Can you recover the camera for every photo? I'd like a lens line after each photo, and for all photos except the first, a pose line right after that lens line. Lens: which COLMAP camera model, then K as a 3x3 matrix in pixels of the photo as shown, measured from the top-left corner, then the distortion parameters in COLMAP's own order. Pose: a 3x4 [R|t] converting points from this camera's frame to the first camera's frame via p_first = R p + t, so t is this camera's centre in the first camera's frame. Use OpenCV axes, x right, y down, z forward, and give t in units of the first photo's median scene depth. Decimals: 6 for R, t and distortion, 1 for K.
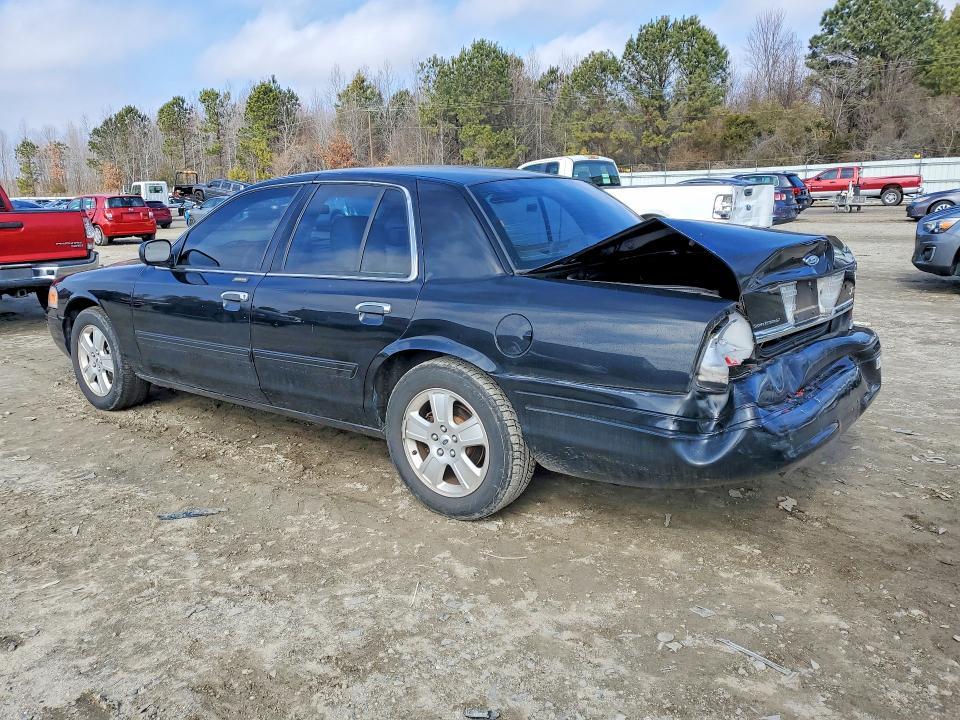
lens RADIAL K [[775.6, 0, 477.3], [0, 775.6, 359.3], [0, 0, 1]] dist [0.031105, 0.004058]
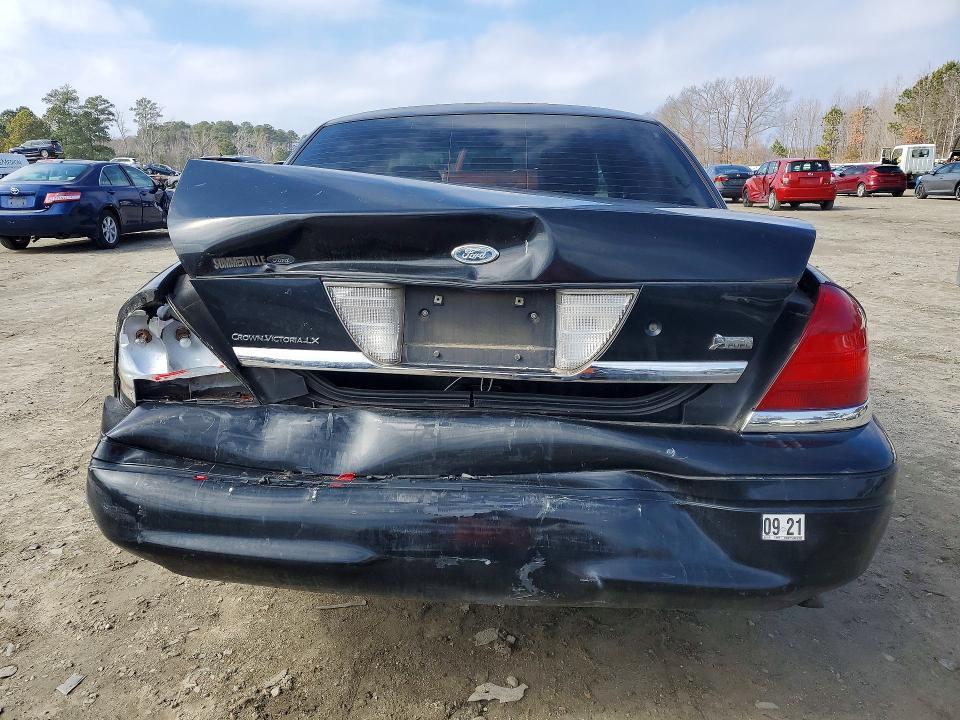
lens RADIAL K [[775.6, 0, 480.9], [0, 775.6, 361.7], [0, 0, 1]] dist [0.031105, 0.004058]
pose [[0.528590, 0.215491, -0.821070, 0.118064], [-0.181644, 0.973552, 0.138570, -0.017550], [0.829215, 0.075896, 0.553753, 0.098738]]
